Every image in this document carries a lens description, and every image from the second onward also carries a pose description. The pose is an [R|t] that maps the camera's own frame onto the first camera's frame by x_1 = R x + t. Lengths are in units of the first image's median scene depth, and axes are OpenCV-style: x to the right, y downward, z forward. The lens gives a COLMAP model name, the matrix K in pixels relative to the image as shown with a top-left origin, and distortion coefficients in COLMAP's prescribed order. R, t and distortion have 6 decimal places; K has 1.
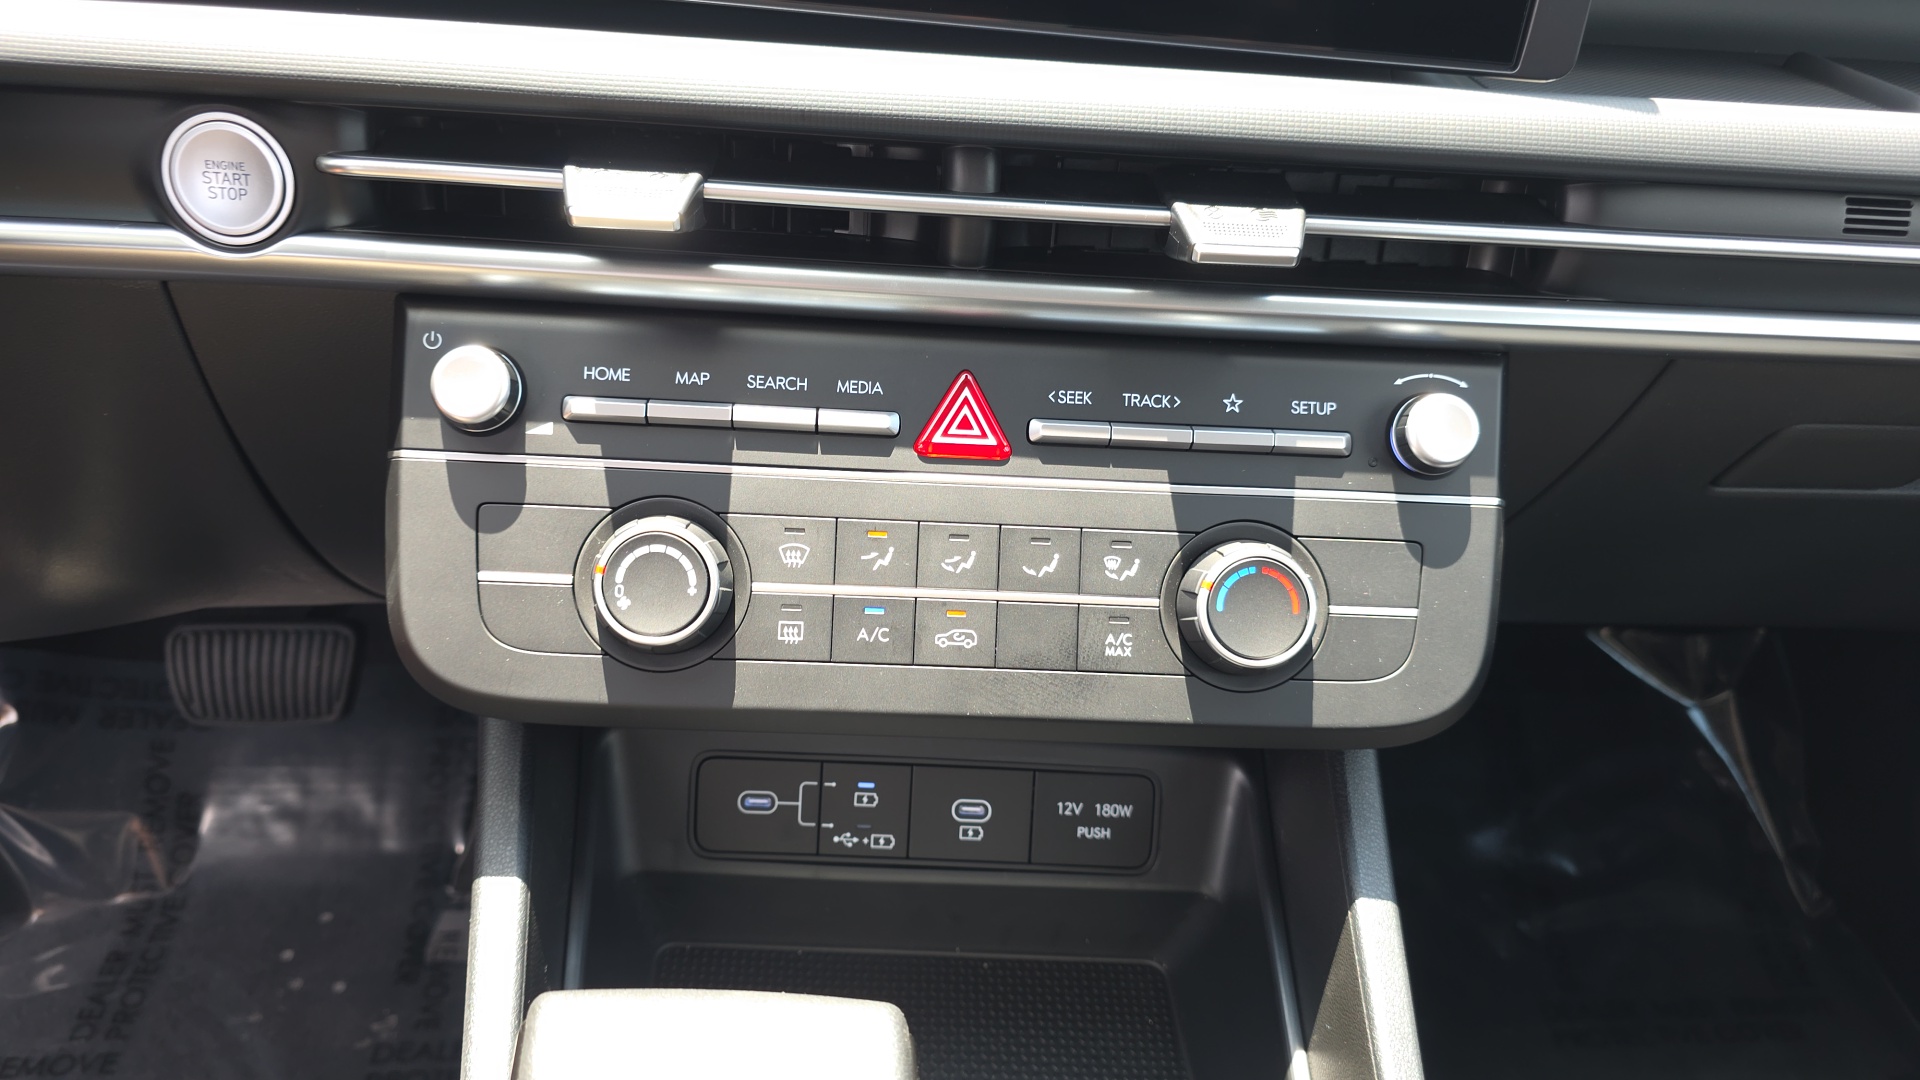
lens RADIAL K [[1341.3, 0, 930.0], [0, 1341.3, 544.3], [0, 0, 1]] dist [0.055529, -0.069203]
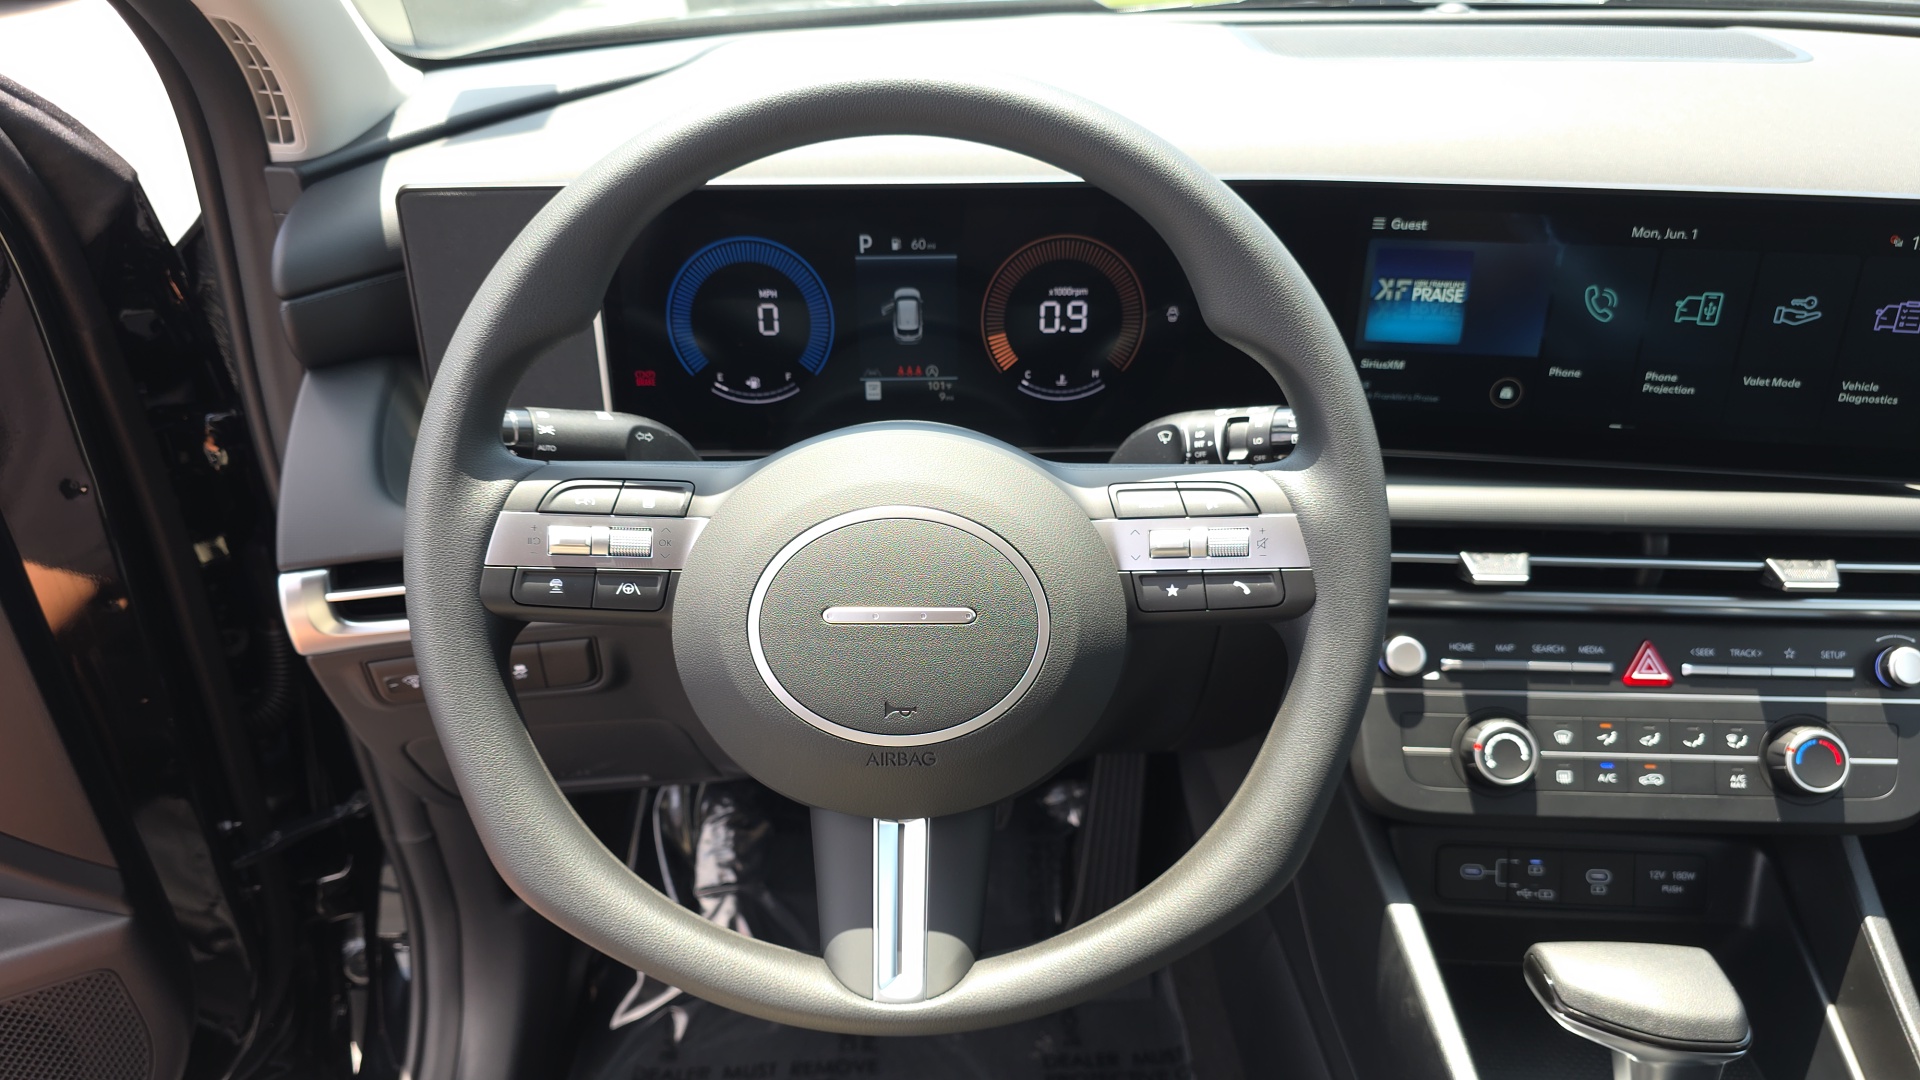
lens RADIAL K [[1312.1, 0, 970.2], [0, 1312.1, 568.7], [0, 0, 1]] dist [0.052964, -0.064749]
pose [[0.995846, -0.027358, -0.086849, -0.786284], [0.021117, 0.997182, -0.071987, -0.115790], [0.088574, 0.069854, 0.993617, -1.011000]]
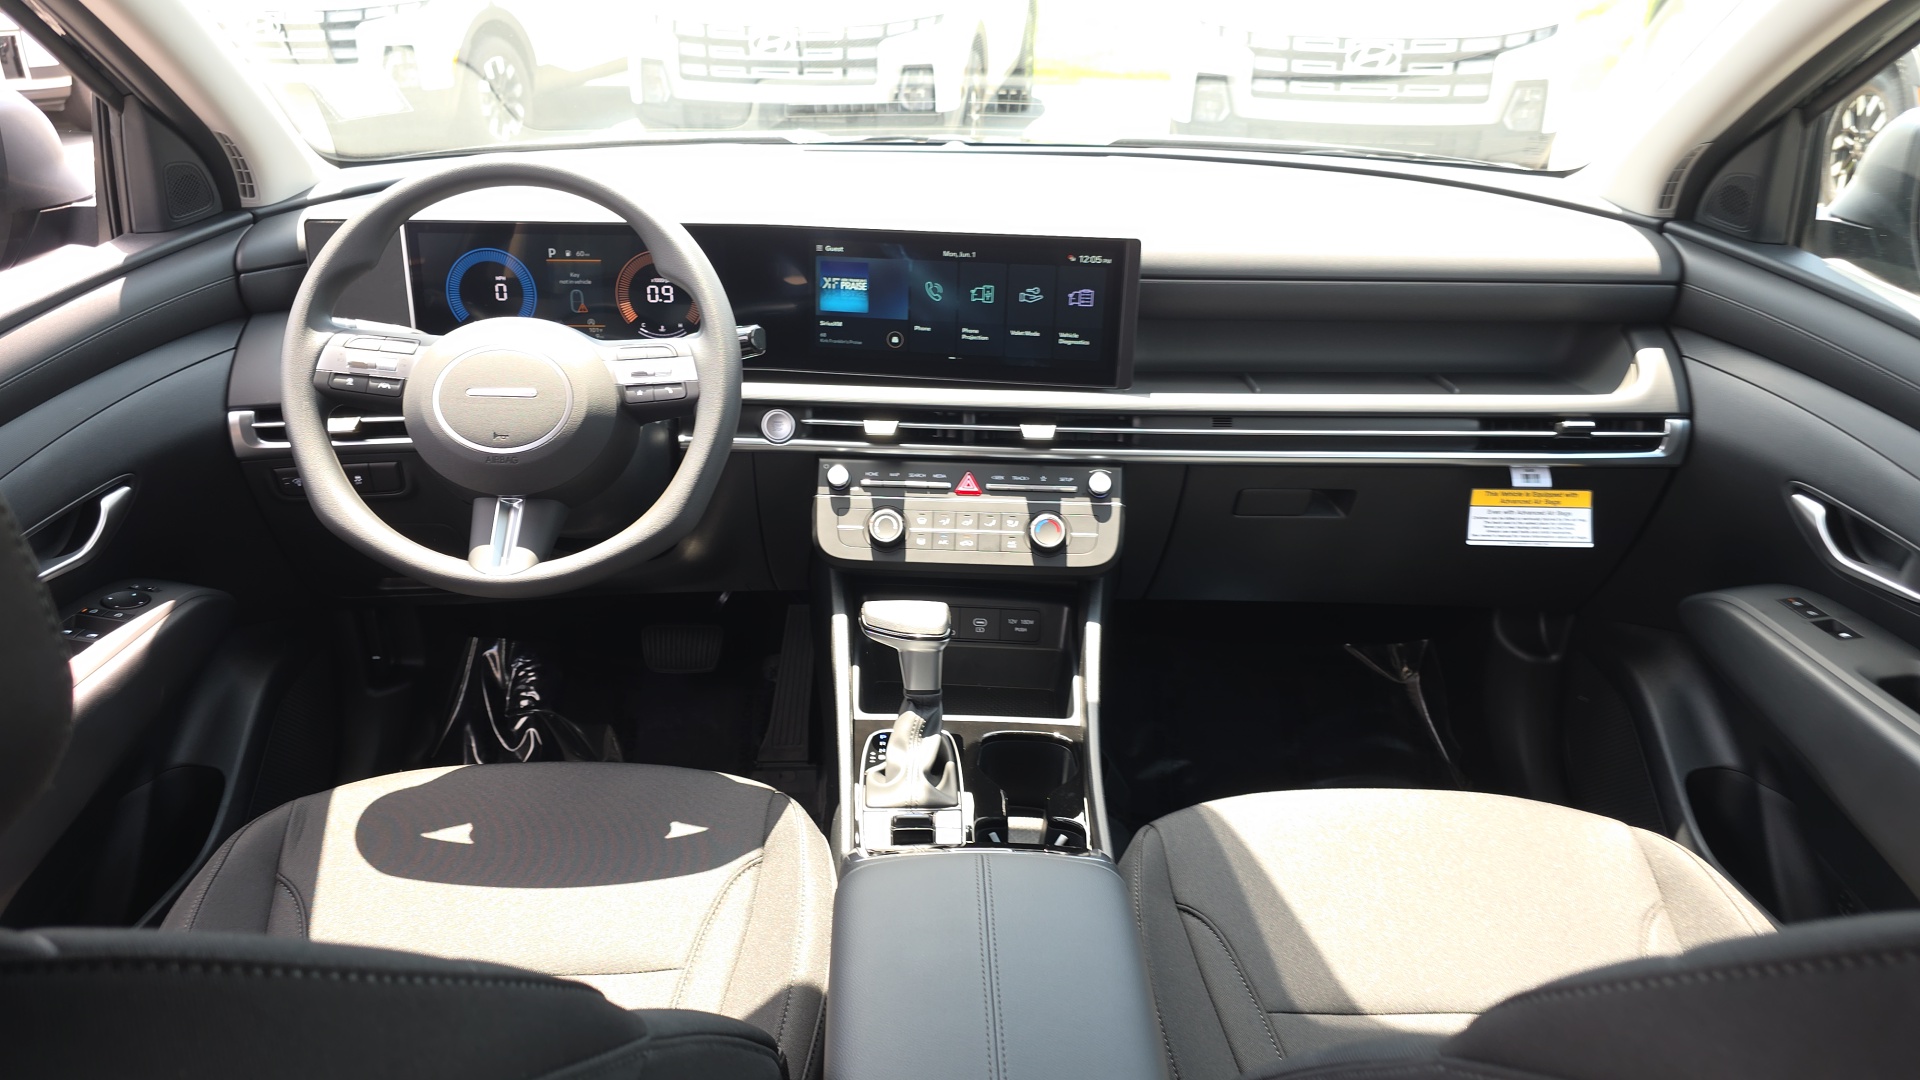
lens RADIAL K [[1280.2, 0, 934.4], [0, 1280.2, 547.3], [0, 0, 1]] dist [0.099601, -0.132237]
pose [[0.995495, -0.020733, -0.092515, 0.251830], [0.004007, 0.984126, -0.177425, 0.693748], [0.094725, 0.176255, 0.979776, -2.386258]]
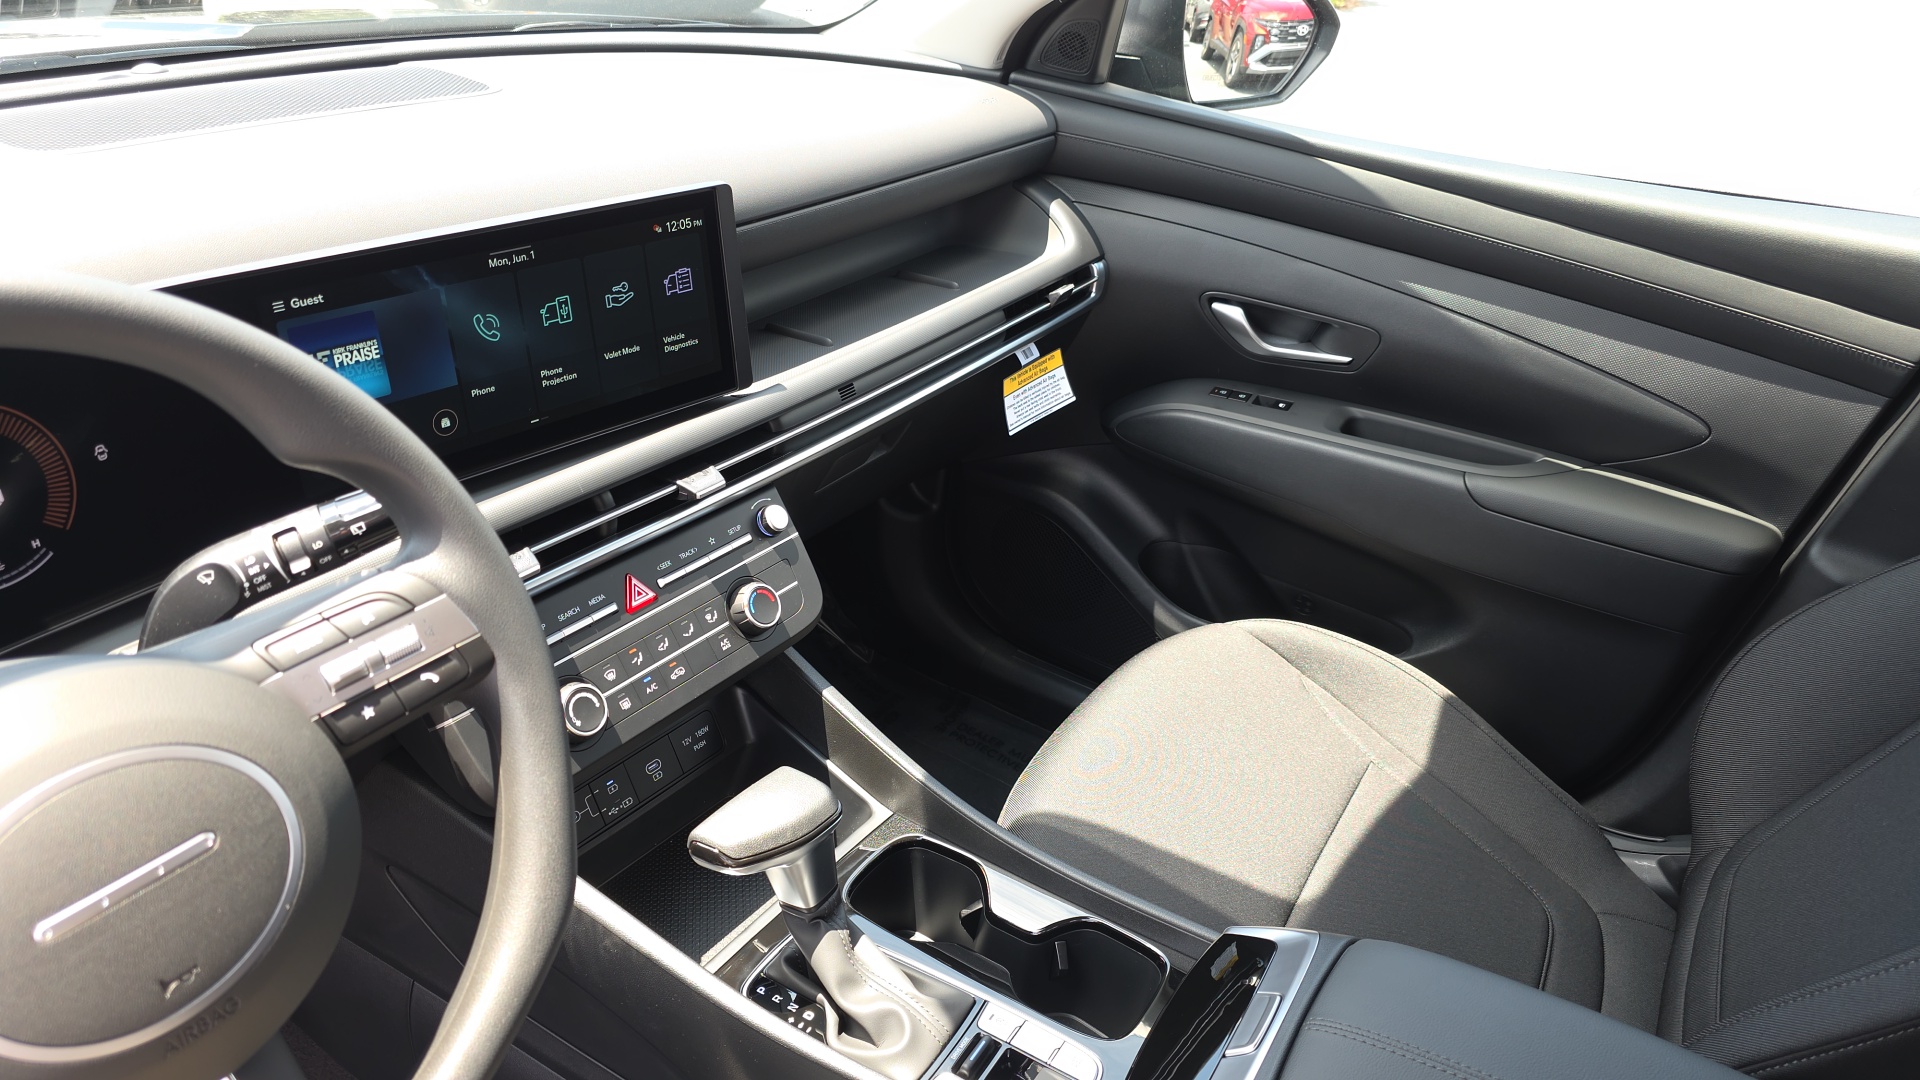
lens RADIAL K [[1300.3, 0, 936.8], [0, 1300.3, 536.1], [0, 0, 1]] dist [0.055991, -0.059836]
pose [[0.604939, -0.409702, 0.682784, -1.211288], [0.431272, 0.889398, 0.151577, -0.307191], [-0.669368, 0.202771, 0.714724, -1.058203]]
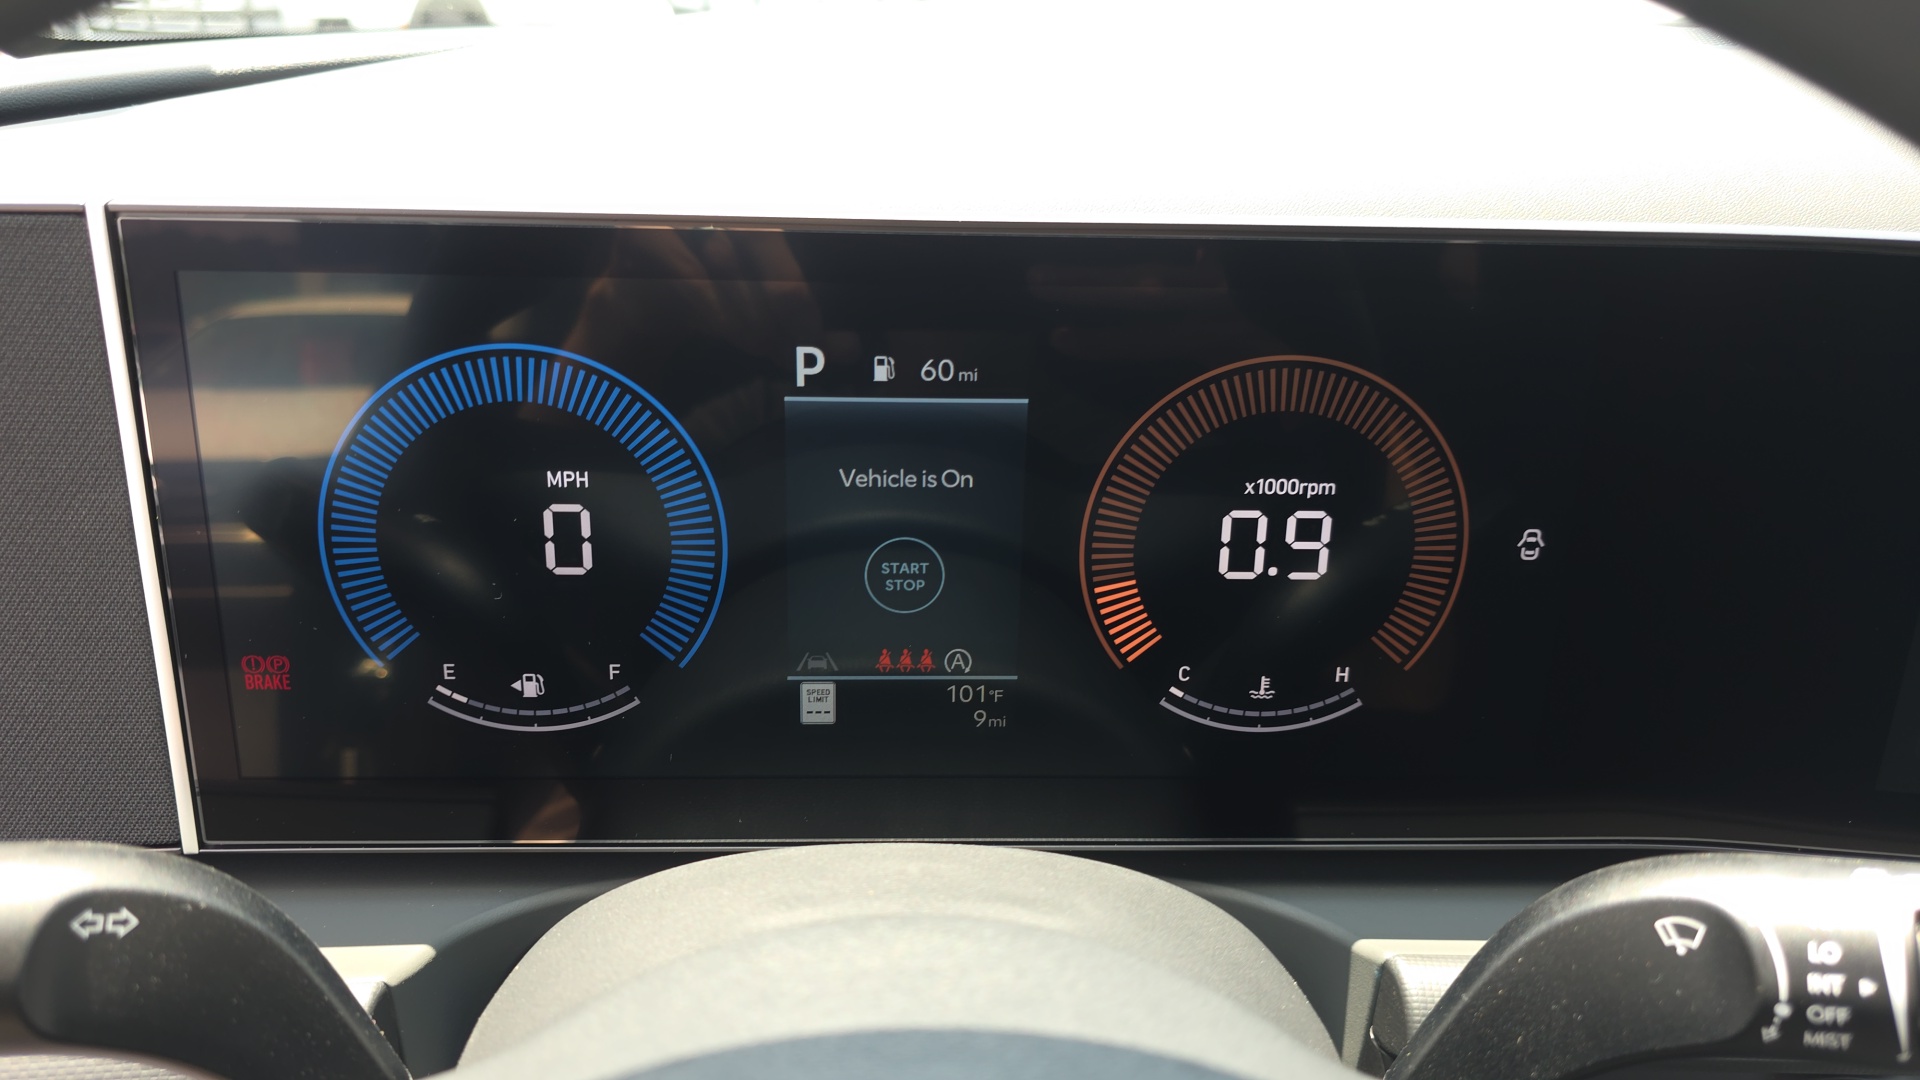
lens RADIAL K [[1347.2, 0, 954.5], [0, 1347.2, 534.7], [0, 0, 1]] dist [0.056565, -0.064861]
pose [[0.998266, -0.019808, -0.055428, -0.957307], [0.008234, 0.979411, -0.201707, -0.455992], [0.058283, 0.200901, 0.977876, 0.051561]]
